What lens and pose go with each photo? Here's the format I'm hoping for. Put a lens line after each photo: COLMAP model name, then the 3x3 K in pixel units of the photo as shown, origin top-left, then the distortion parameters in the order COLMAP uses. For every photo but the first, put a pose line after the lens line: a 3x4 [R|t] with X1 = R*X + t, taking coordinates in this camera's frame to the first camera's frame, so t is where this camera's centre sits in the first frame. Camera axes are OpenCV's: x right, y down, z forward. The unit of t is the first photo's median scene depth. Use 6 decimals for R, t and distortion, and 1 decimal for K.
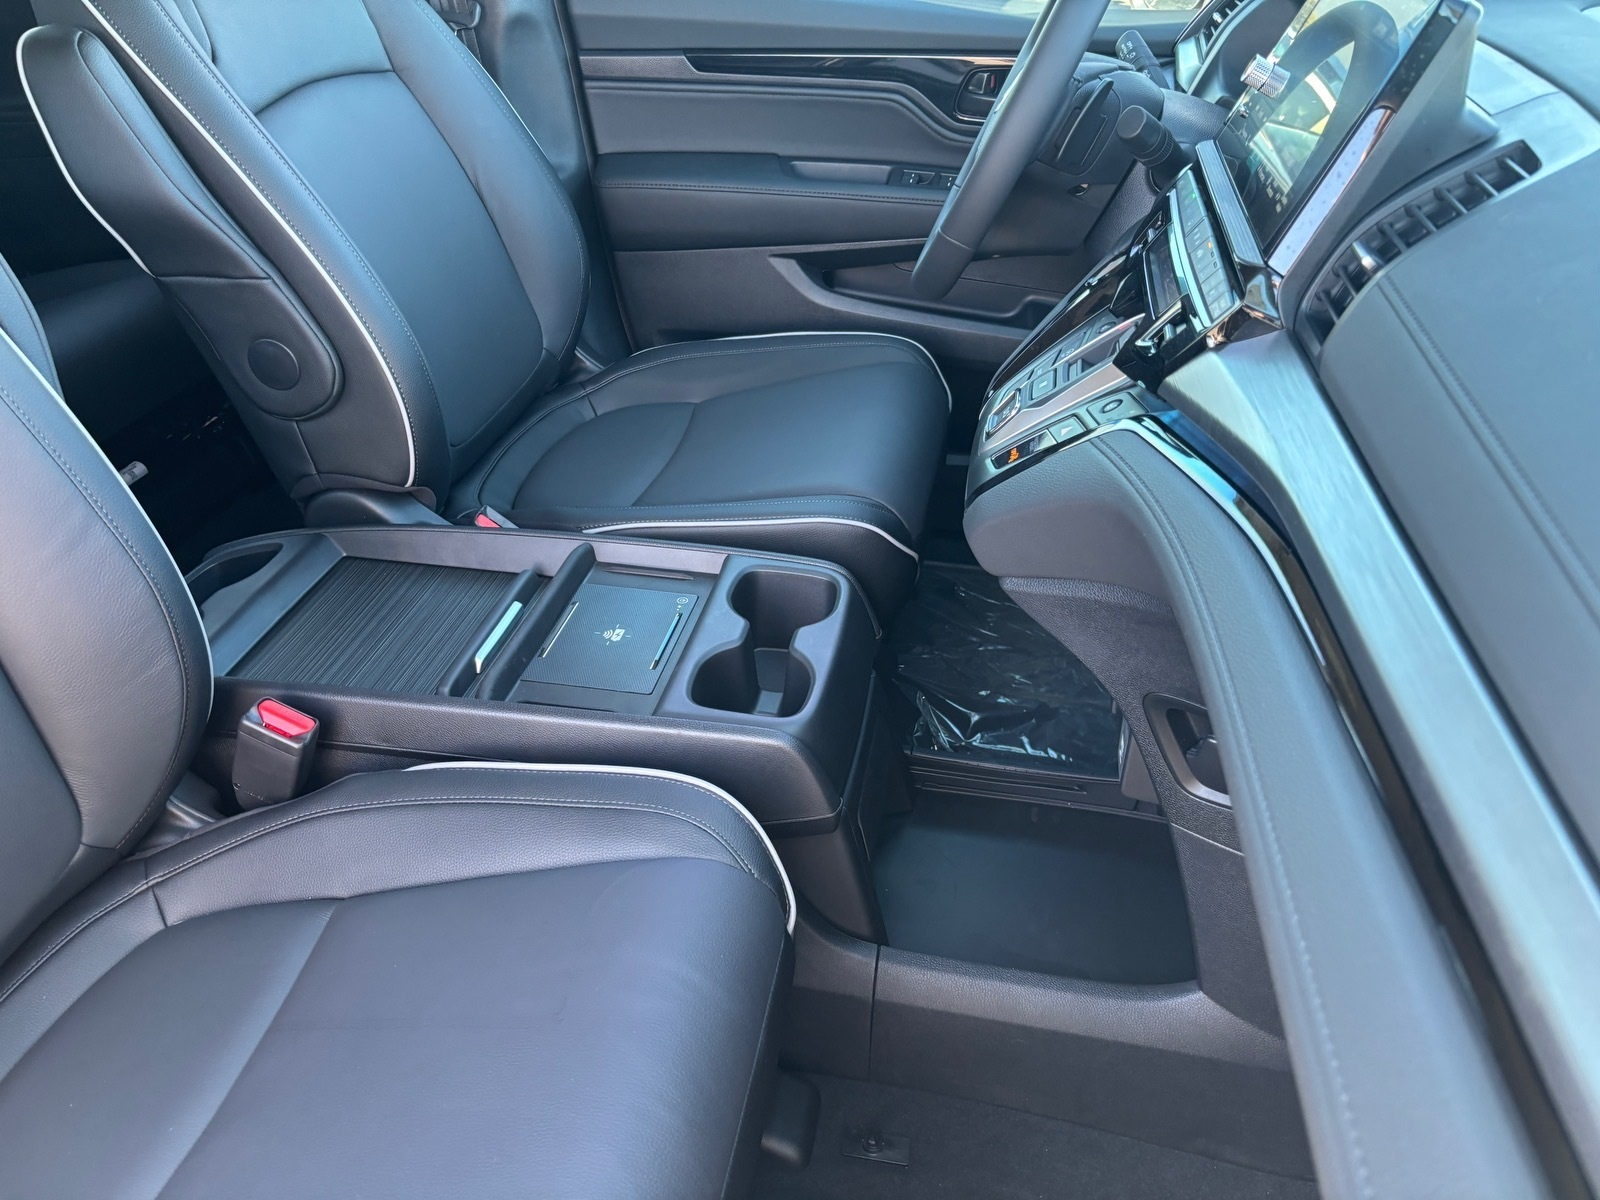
lens RADIAL K [[1222.5, 0, 795.1], [0, 1222.5, 609.8], [0, 0, 1]] dist [0.032283, -0.033732]
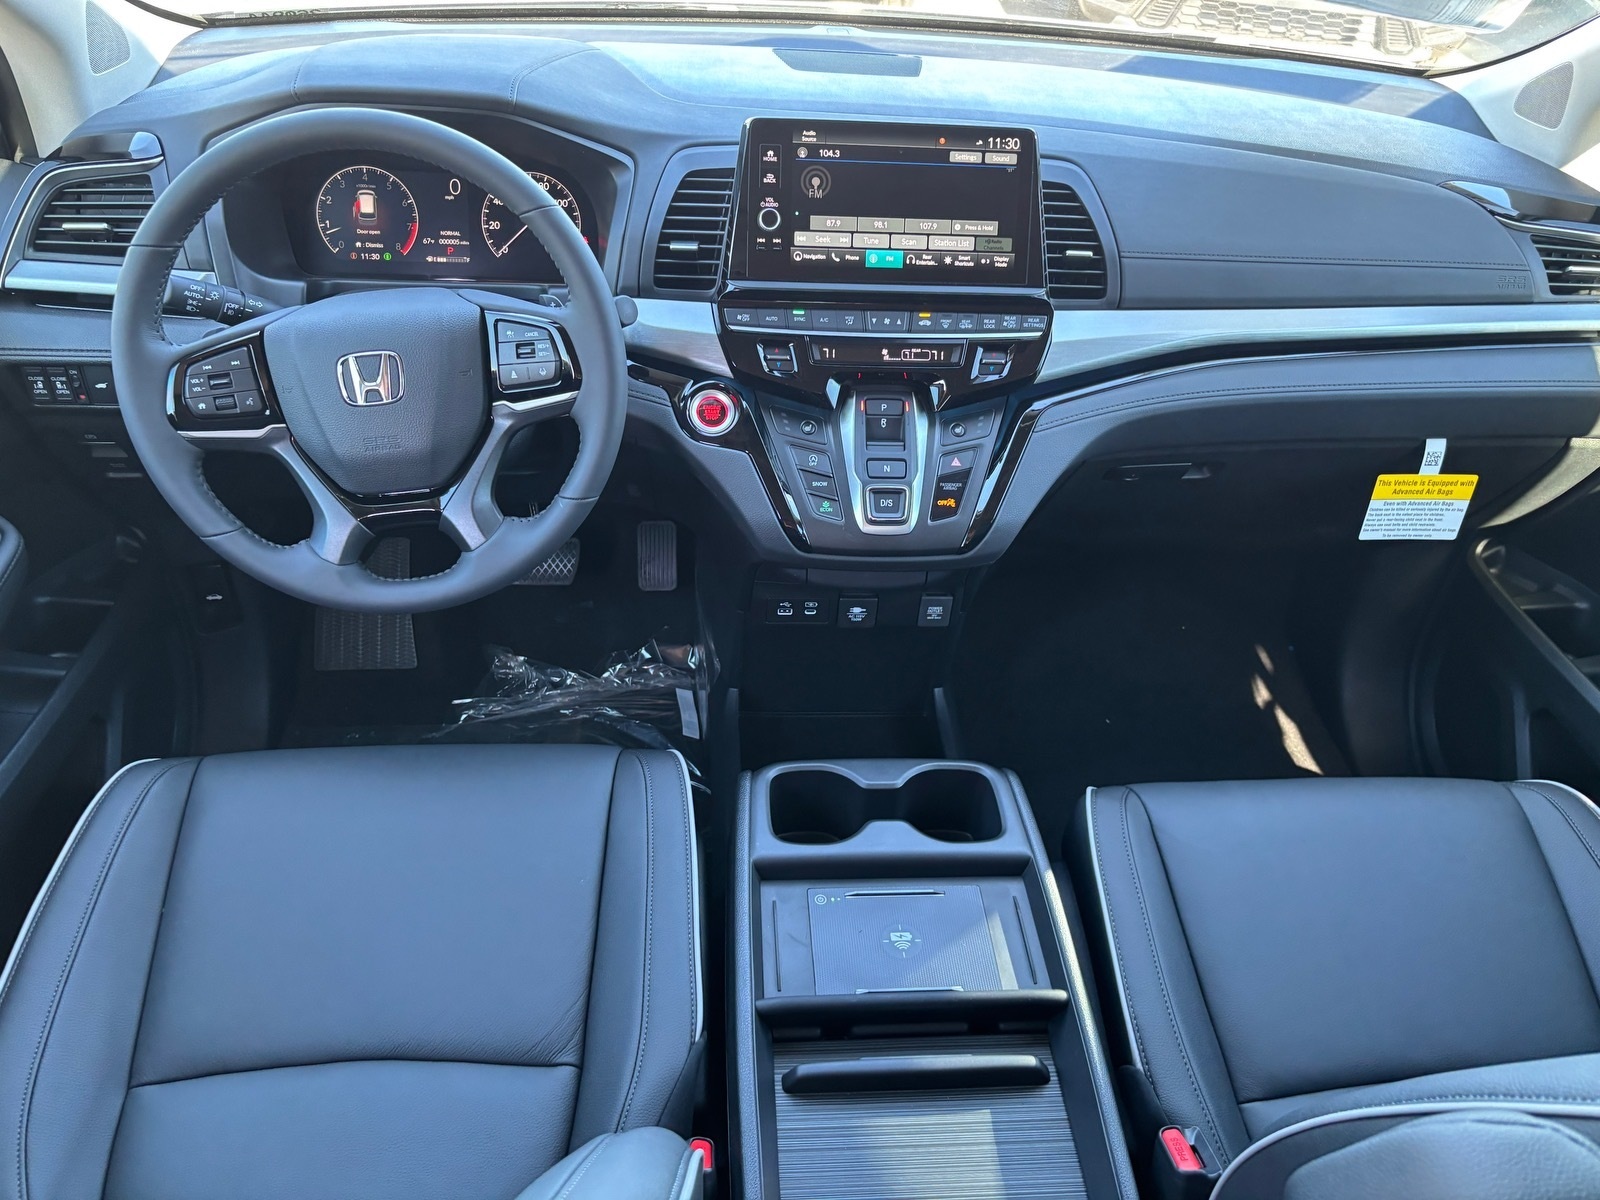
lens RADIAL K [[1222.5, 0, 803.3], [0, 1222.5, 598.3], [0, 0, 1]] dist [0.032283, -0.033732]
pose [[-0.245668, -0.611351, 0.752262, -0.646722], [0.481327, 0.596682, 0.642102, -0.746992], [-0.841410, 0.519828, 0.147674, 0.713516]]
